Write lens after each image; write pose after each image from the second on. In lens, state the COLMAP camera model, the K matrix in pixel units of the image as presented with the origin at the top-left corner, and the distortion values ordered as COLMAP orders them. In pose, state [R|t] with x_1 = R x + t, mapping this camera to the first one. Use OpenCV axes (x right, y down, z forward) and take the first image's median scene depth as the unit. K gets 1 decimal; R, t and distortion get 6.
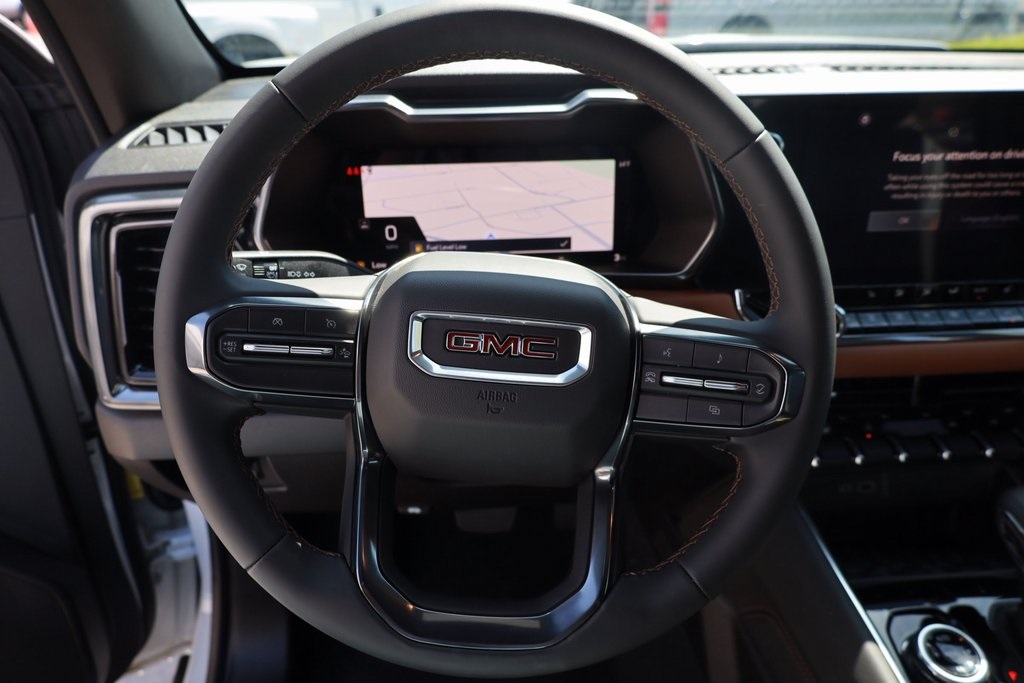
lens RADIAL K [[691.3, 0, 512.0], [0, 691.3, 341.5], [0, 0, 1]] dist [0.000116, -0.027993]
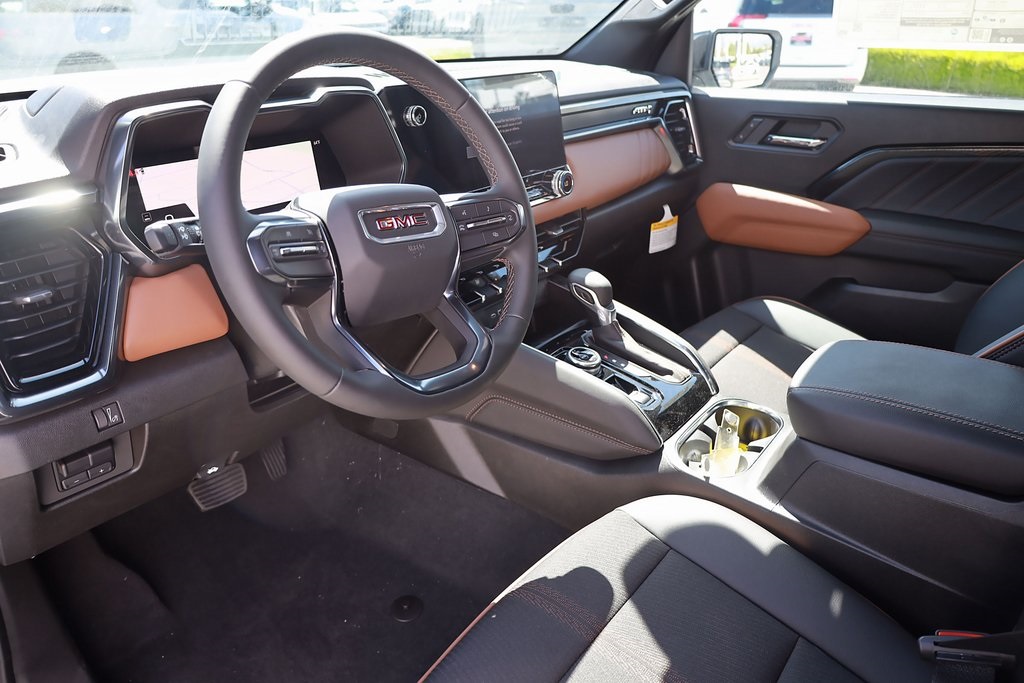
lens RADIAL K [[691.3, 0, 512.0], [0, 691.3, 341.5], [0, 0, 1]] dist [0.000116, -0.027993]
pose [[0.657148, -0.309412, 0.687329, -0.887209], [0.337820, 0.936054, 0.098393, 0.164935], [-0.673821, 0.167534, 0.719651, -0.319305]]
